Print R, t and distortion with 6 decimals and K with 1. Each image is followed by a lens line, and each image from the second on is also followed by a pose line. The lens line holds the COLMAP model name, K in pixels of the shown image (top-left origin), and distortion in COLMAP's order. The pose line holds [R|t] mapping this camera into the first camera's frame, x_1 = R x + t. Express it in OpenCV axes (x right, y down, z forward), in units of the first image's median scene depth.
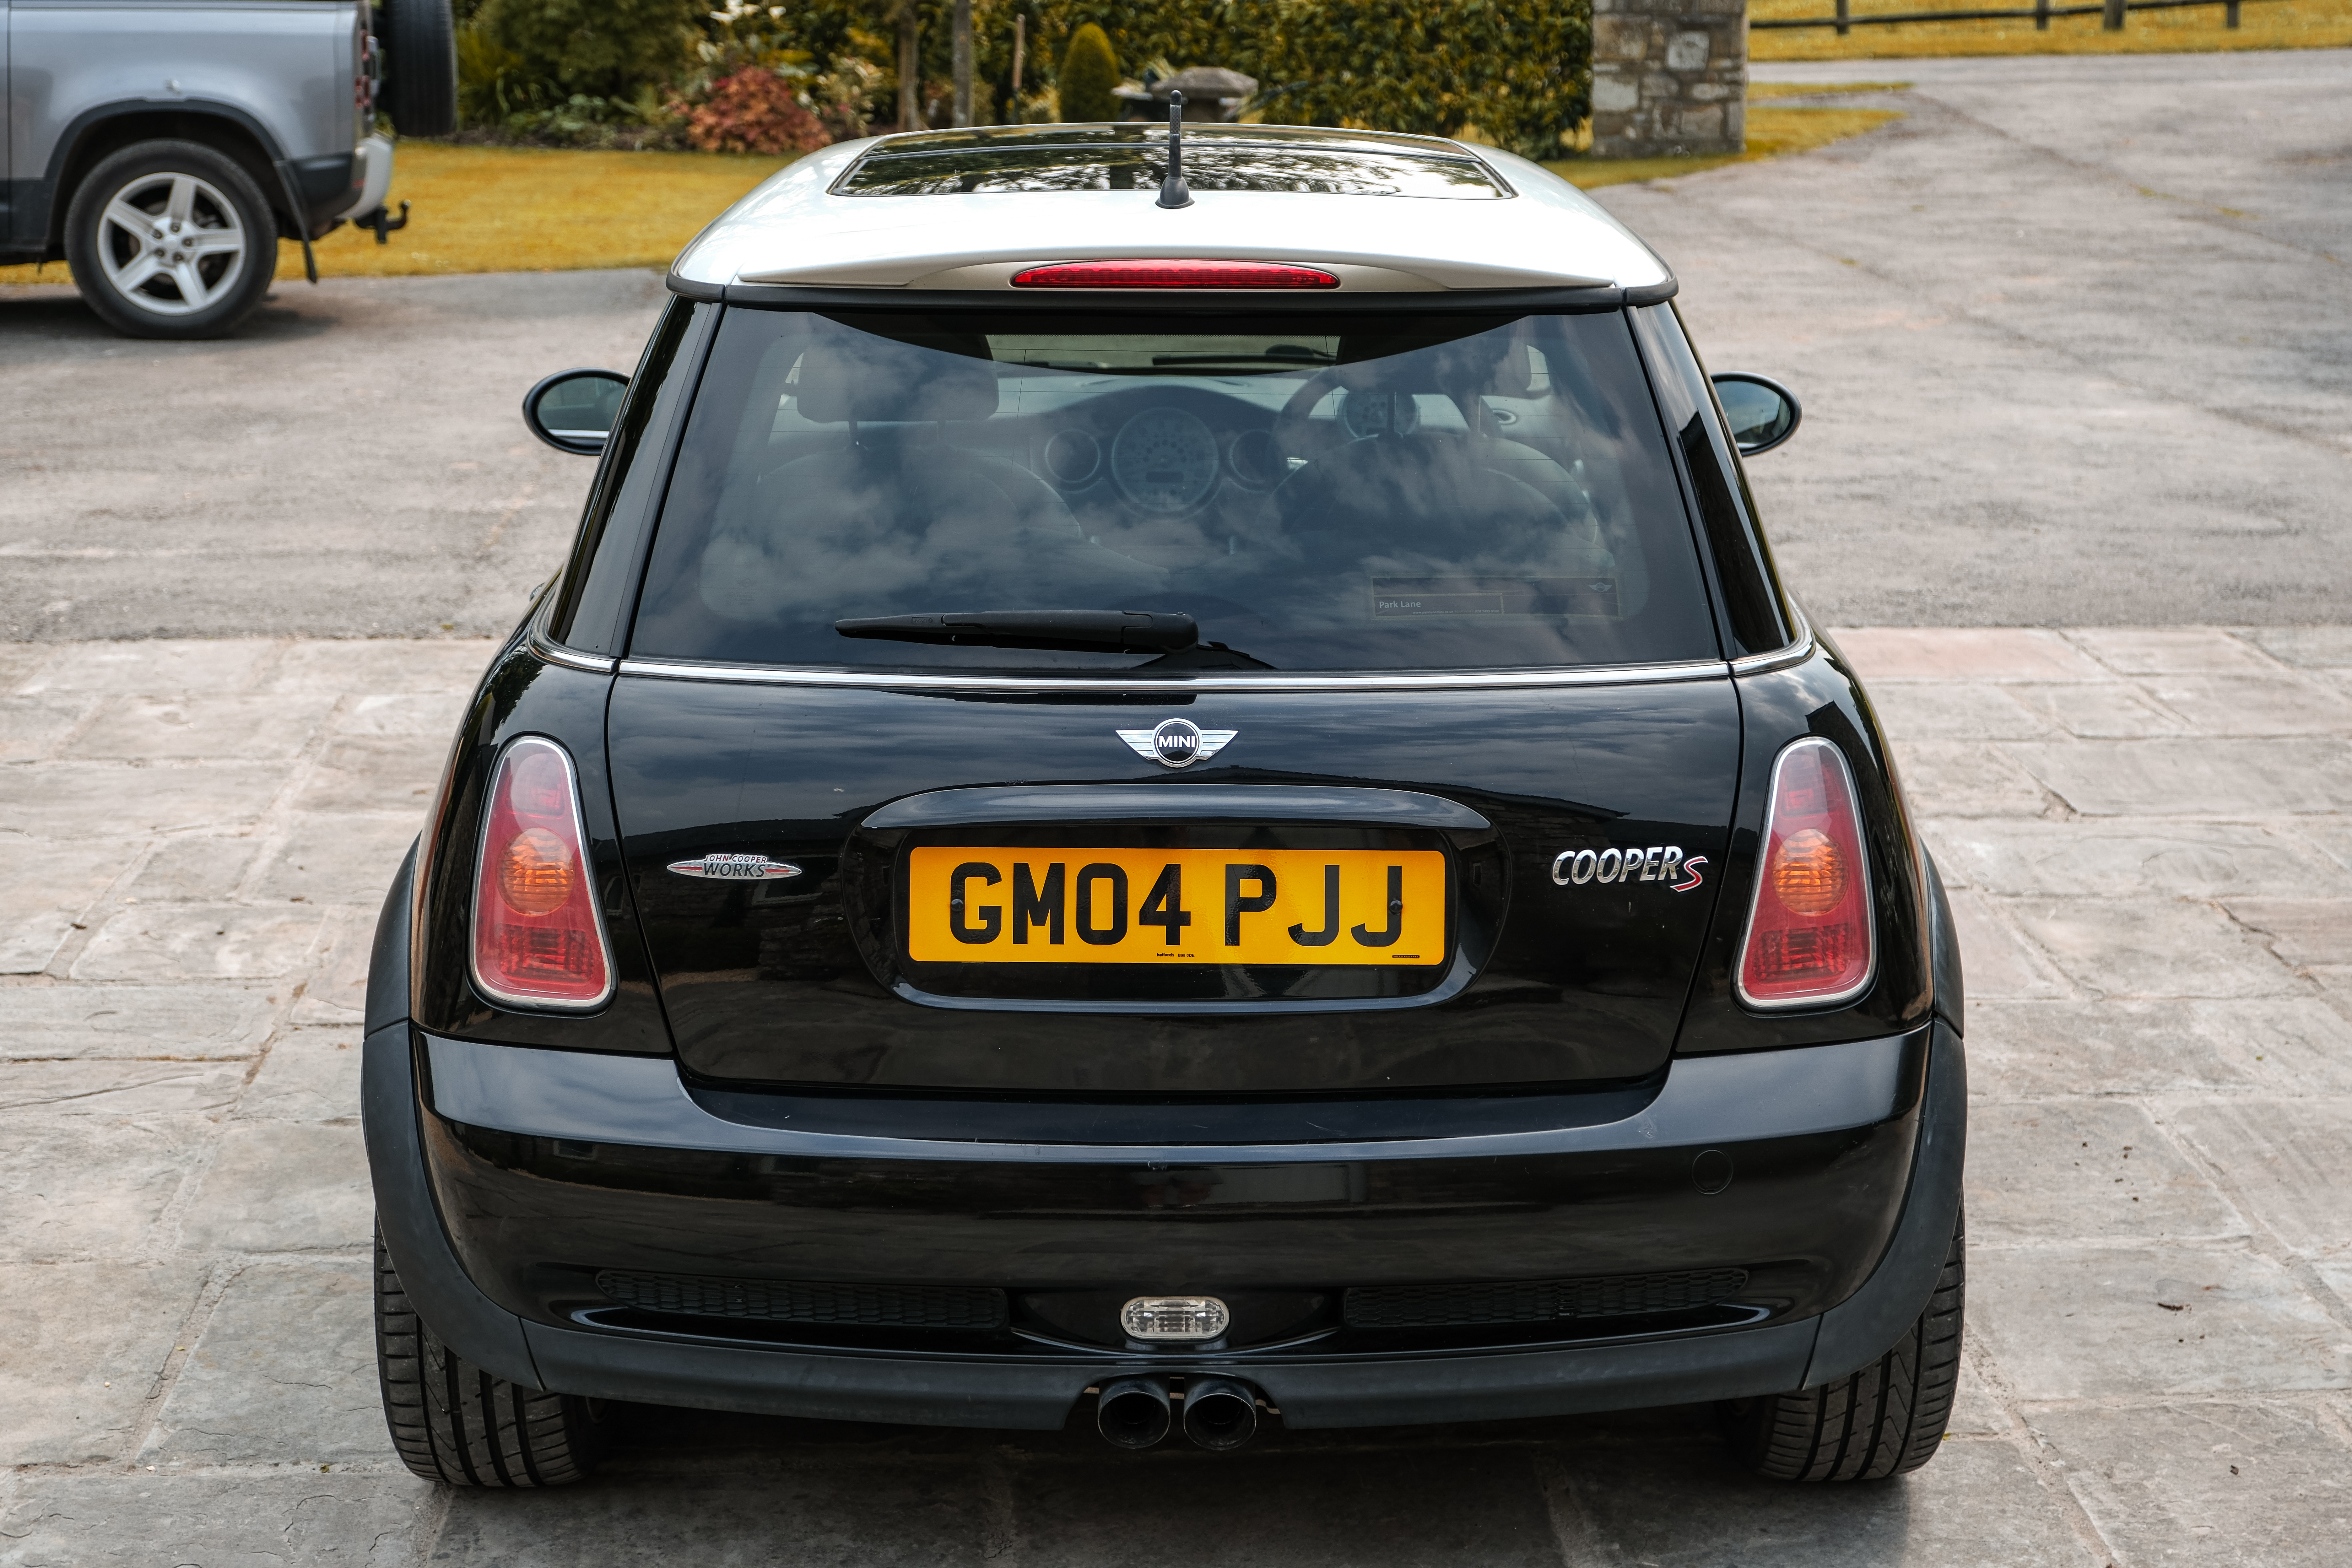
lens RADIAL K [[3547.0, 0, 1182.5], [0, 3547.0, 729.1], [0, 0, 1]] dist [0.014215, 0.016743]
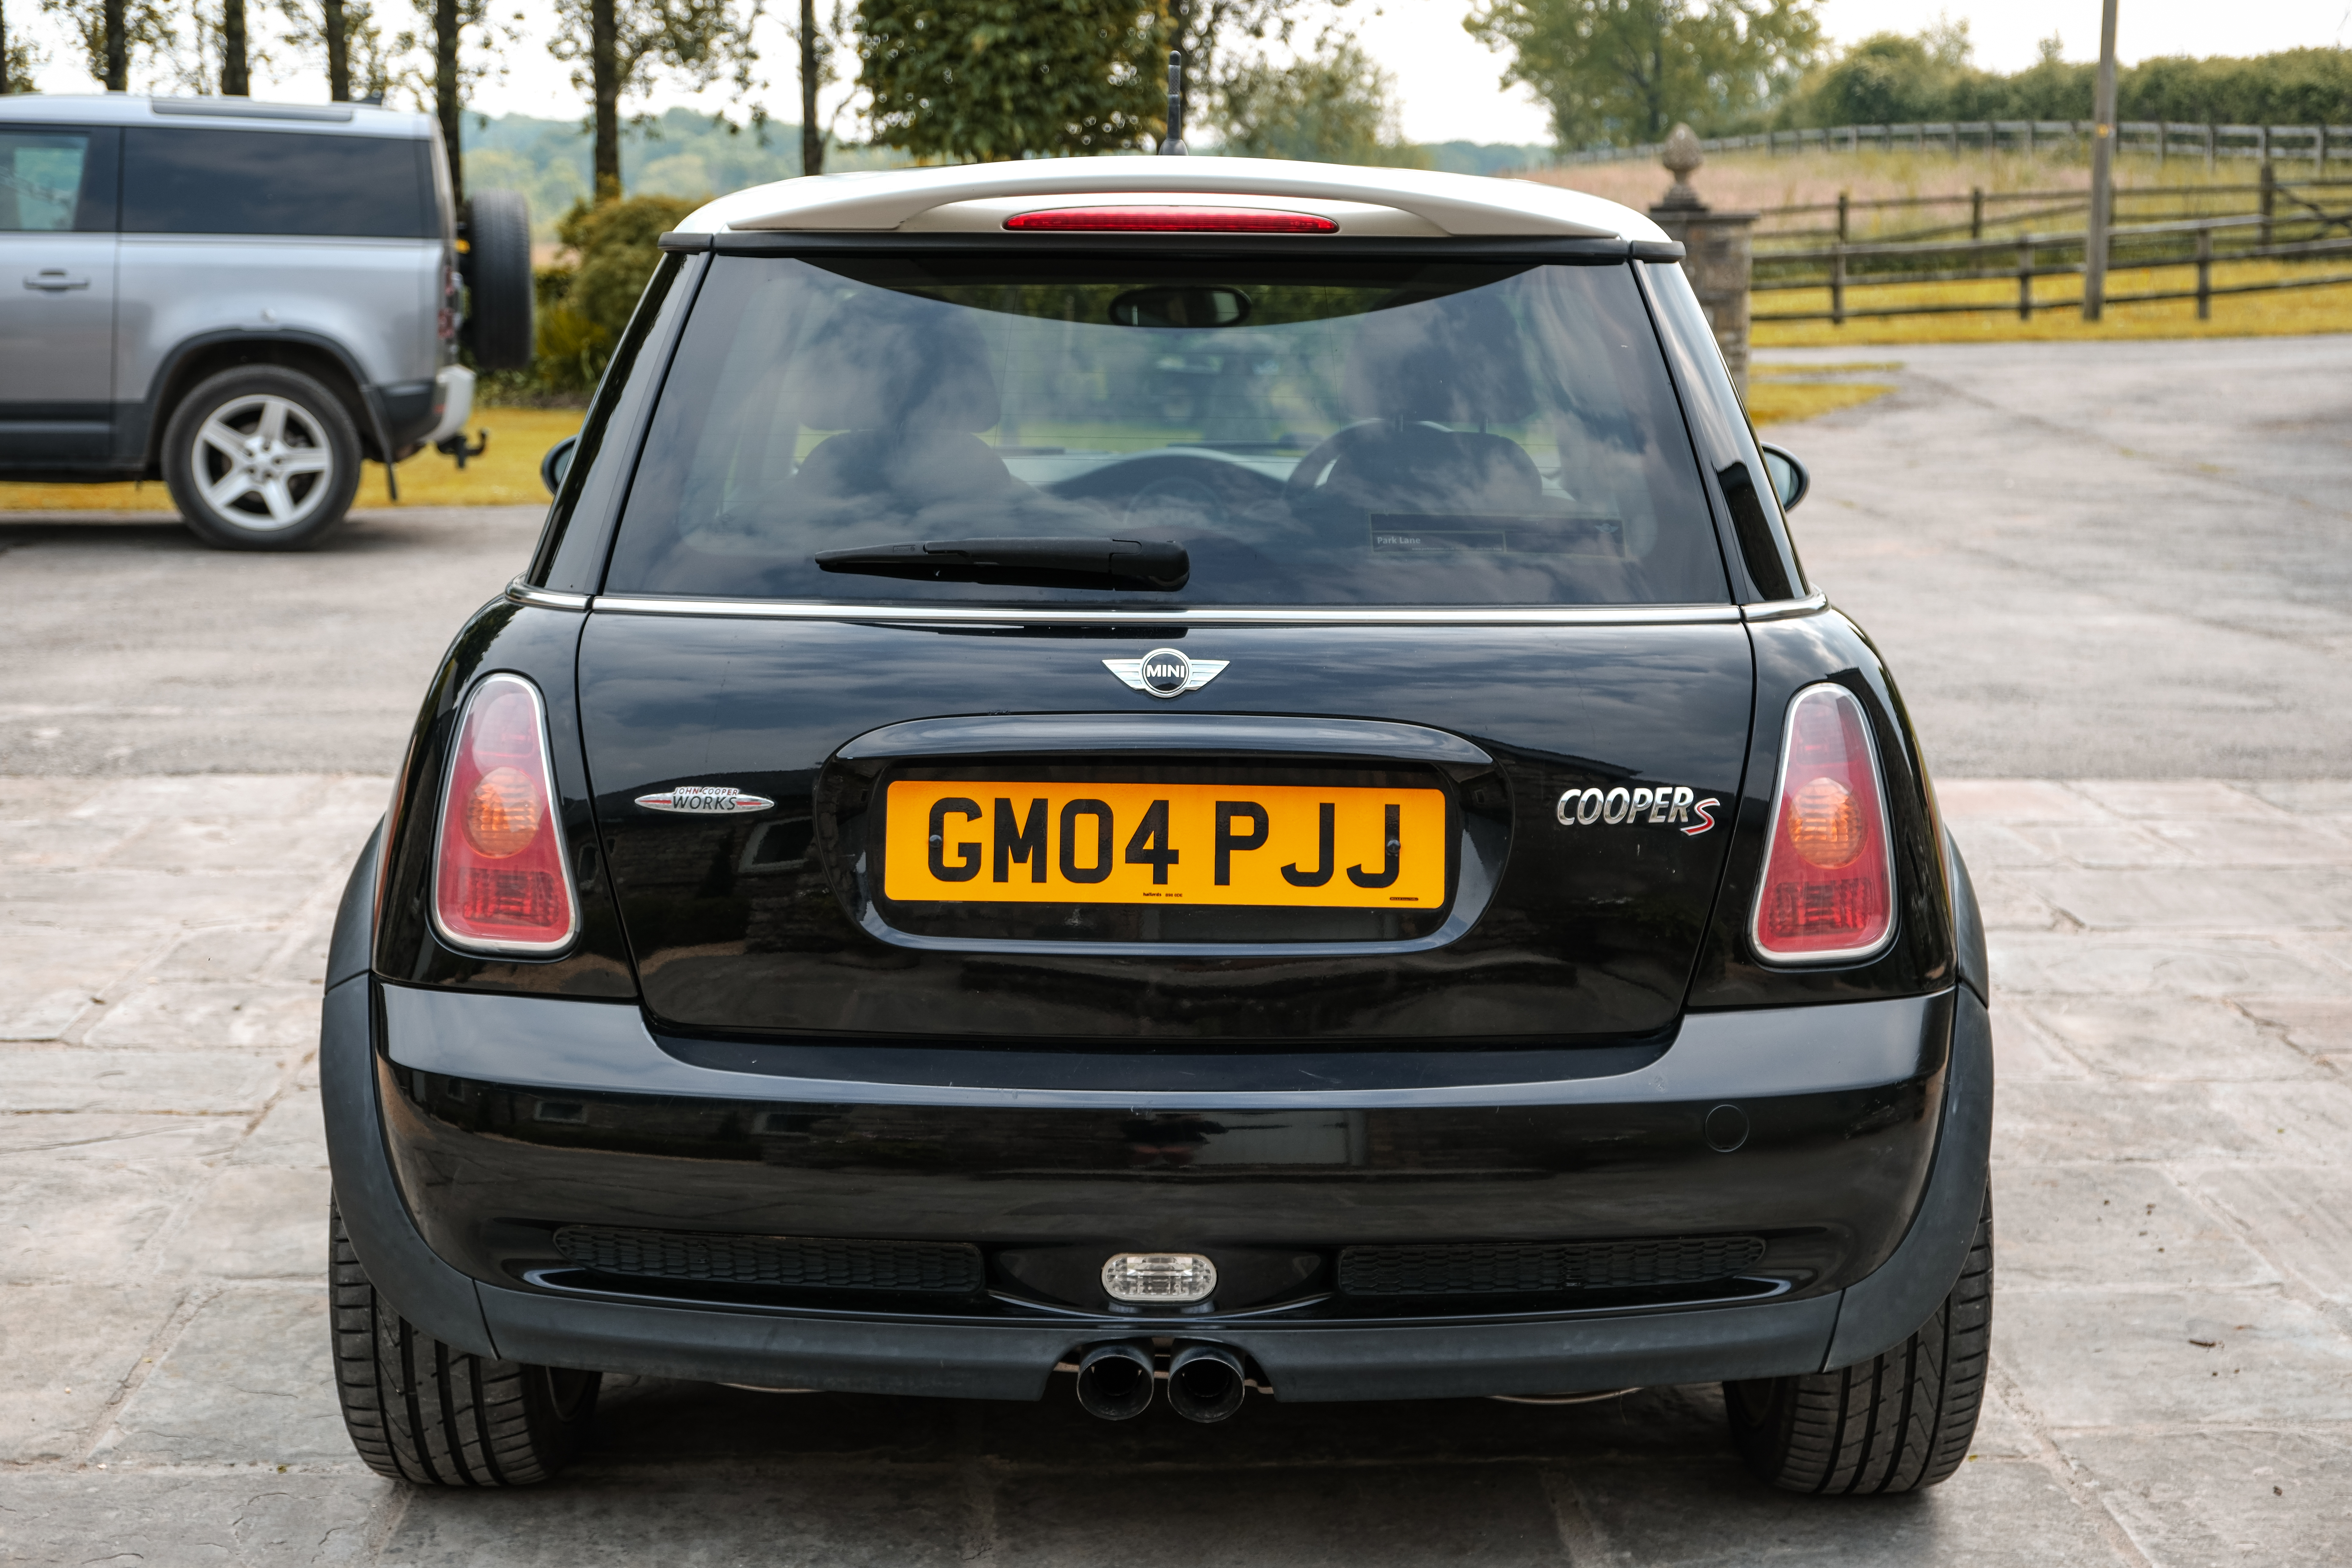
lens RADIAL K [[3312.1, 0, 1170.2], [0, 3312.1, 715.3], [0, 0, 1]] dist [-0.001986, 0.034798]
pose [[0.999843, 0.005966, -0.016656, 0.013525], [-0.007391, 0.996195, -0.086842, 0.086149], [0.016074, 0.086951, 0.996083, 0.098693]]
